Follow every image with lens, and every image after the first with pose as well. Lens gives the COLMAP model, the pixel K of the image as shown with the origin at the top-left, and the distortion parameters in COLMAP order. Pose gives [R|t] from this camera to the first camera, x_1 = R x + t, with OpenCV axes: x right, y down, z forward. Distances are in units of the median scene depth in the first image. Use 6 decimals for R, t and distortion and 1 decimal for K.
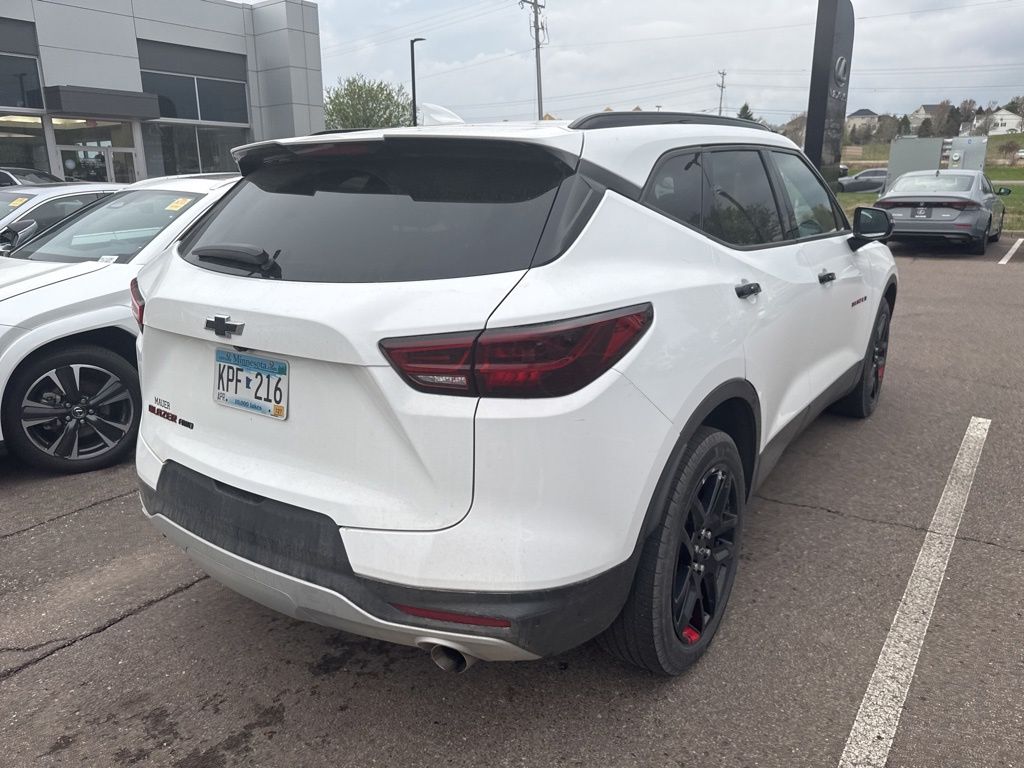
lens RADIAL K [[726.1, 0, 509.1], [0, 726.1, 392.8], [0, 0, 1]] dist [-0.000654, -0.002862]
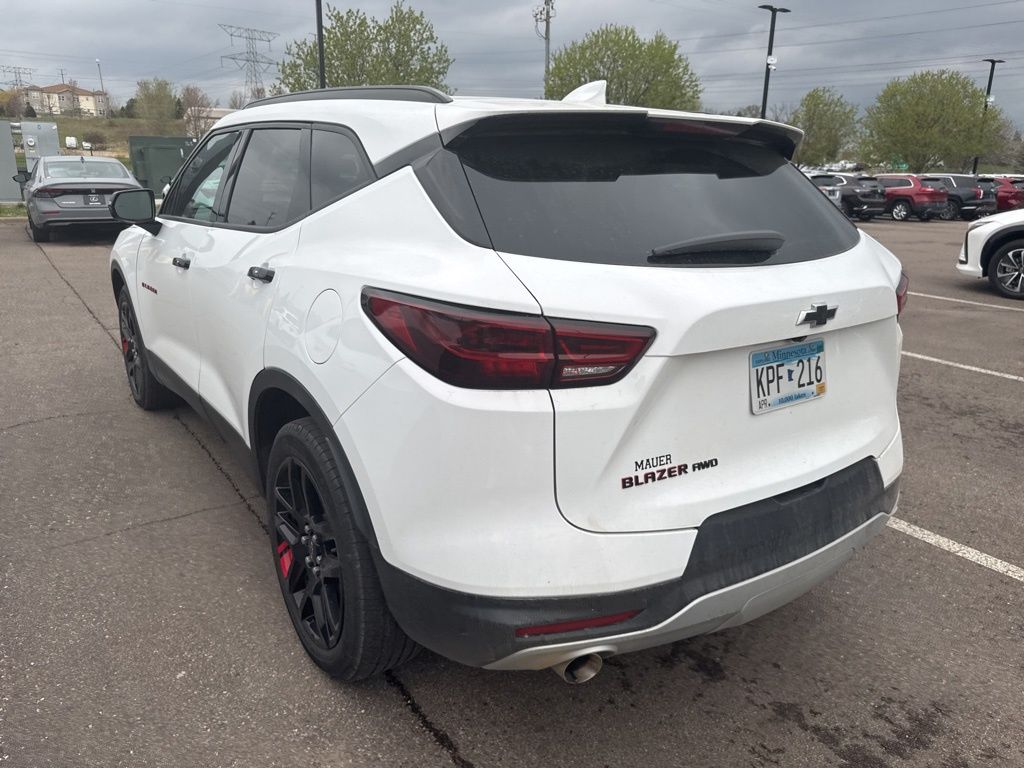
lens RADIAL K [[731.1, 0, 519.1], [0, 731.1, 382.6], [0, 0, 1]] dist [0.007279, -0.009145]
pose [[0.351323, -0.250406, 0.902147, -1.186338], [0.249456, 0.953774, 0.167590, -0.222571], [-0.902410, 0.166168, 0.397548, 0.829325]]
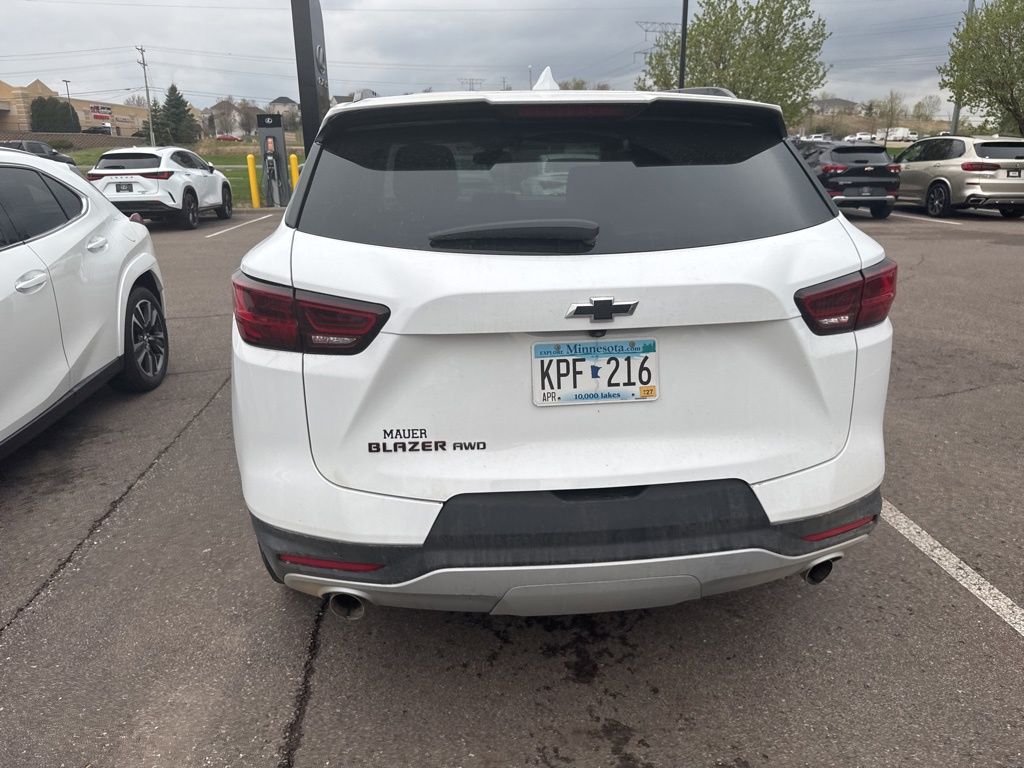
lens RADIAL K [[731.1, 0, 519.1], [0, 731.1, 382.6], [0, 0, 1]] dist [0.007279, -0.009145]
pose [[0.765815, -0.194707, 0.612876, -0.870305], [0.193327, 0.978680, 0.069350, -0.071941], [-0.613313, 0.065376, 0.787130, 0.305596]]
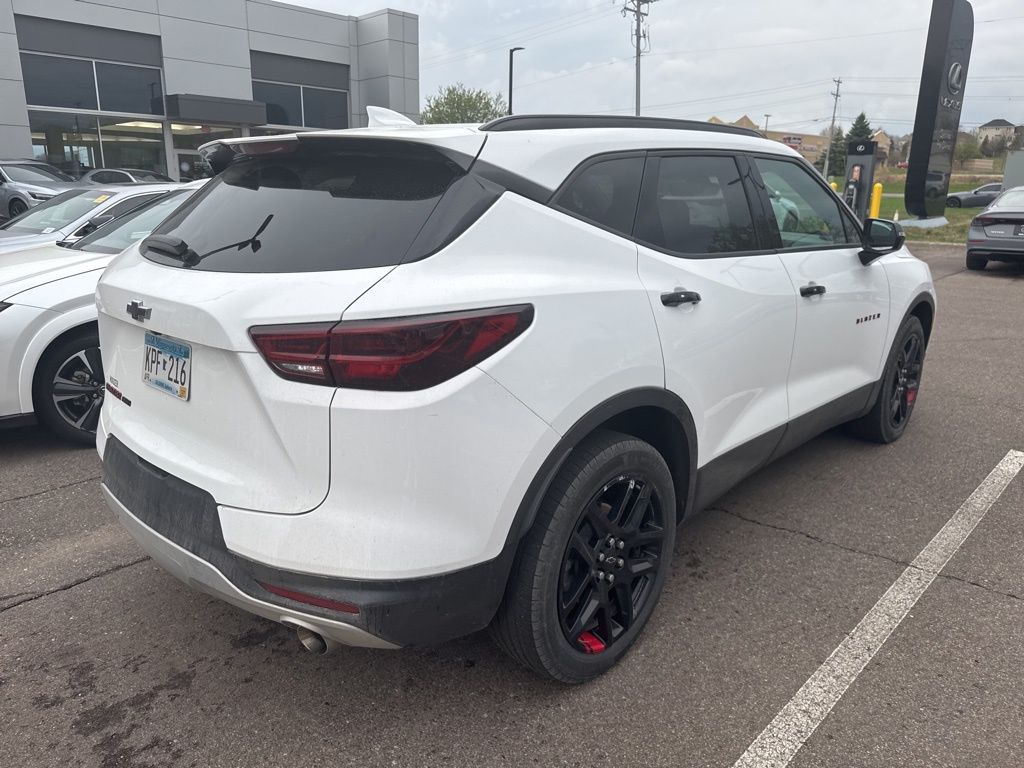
lens RADIAL K [[724.3, 0, 501.7], [0, 724.3, 392.4], [0, 0, 1]] dist [0.004731, -0.007532]
pose [[0.989503, 0.054396, -0.133883, 0.246049], [-0.055794, 0.998420, -0.006713, 0.005539], [0.133306, 0.014112, 0.990974, 0.005622]]
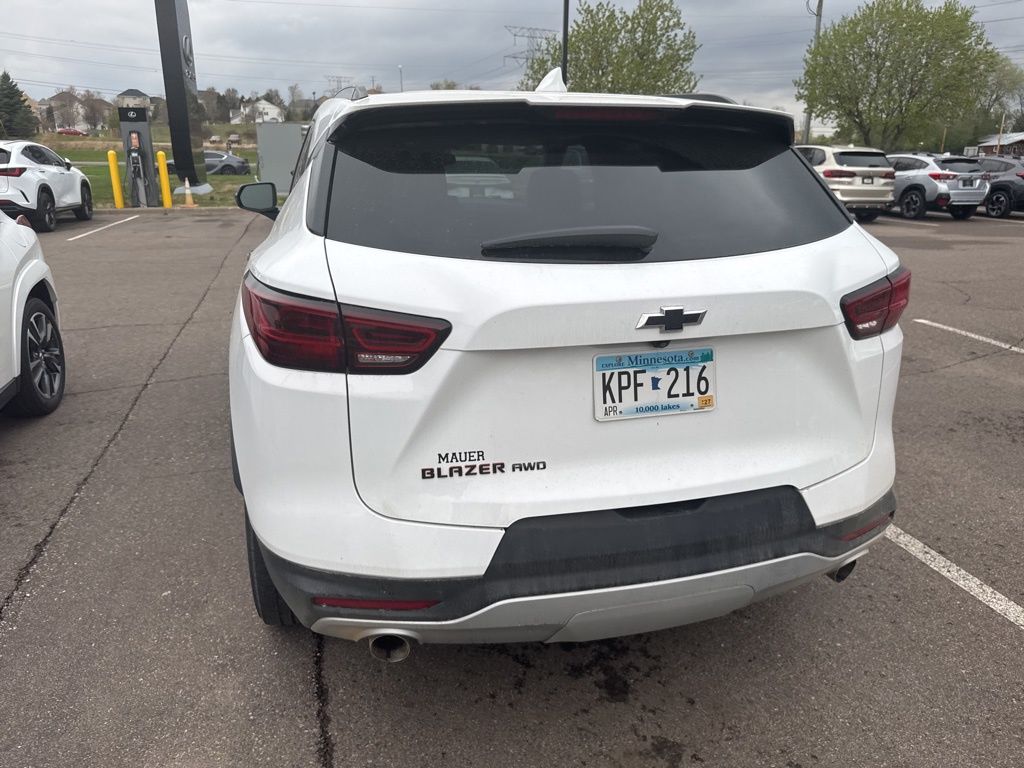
lens RADIAL K [[727.4, 0, 512.0], [0, 727.4, 384.0], [0, 0, 1]] dist [0.025106, -0.035072]
pose [[0.646965, -0.219371, 0.730282, -0.975451], [0.212932, 0.971599, 0.103223, -0.122998], [-0.732186, 0.088719, 0.675302, 0.473069]]
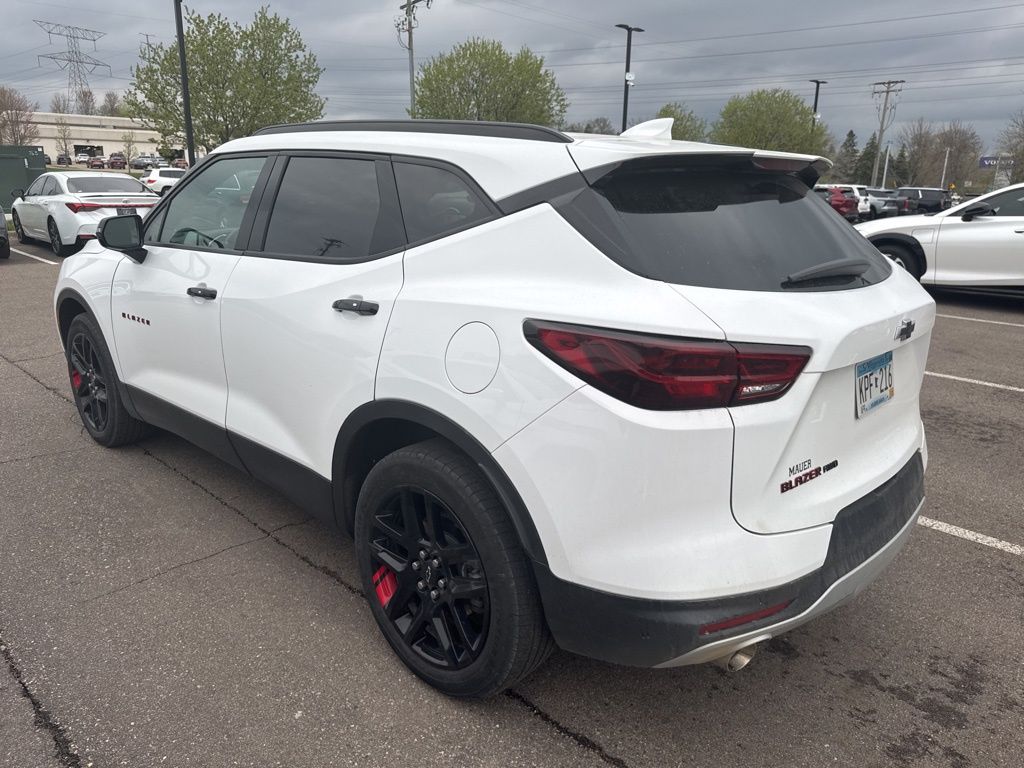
lens RADIAL K [[727.8, 0, 521.1], [0, 727.8, 388.8], [0, 0, 1]] dist [0.005383, -0.004835]
pose [[0.174453, -0.260756, 0.949512, -1.310675], [0.264303, 0.941311, 0.209944, -0.328363], [-0.948530, 0.214334, 0.233134, 1.098698]]
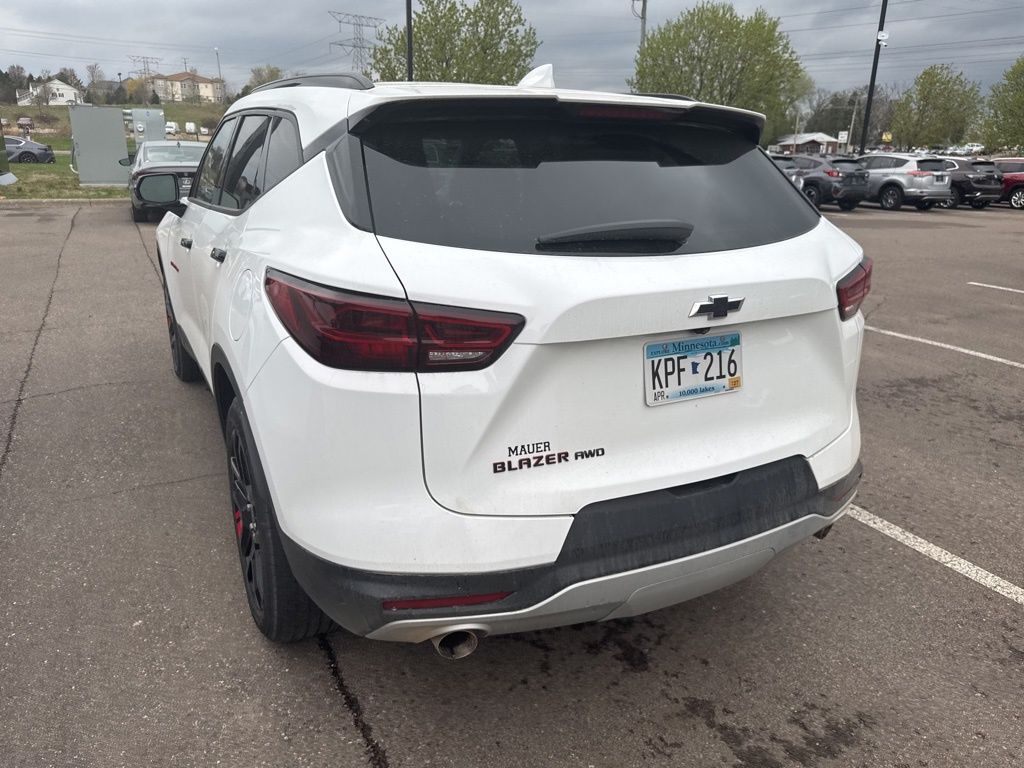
lens RADIAL K [[729.1, 0, 514.9], [0, 729.1, 387.6], [0, 0, 1]] dist [0.014411, -0.017390]
pose [[0.469117, -0.258599, 0.844426, -1.111952], [0.234199, 0.958362, 0.163383, -0.172776], [-0.851516, 0.121118, 0.510148, 0.636770]]
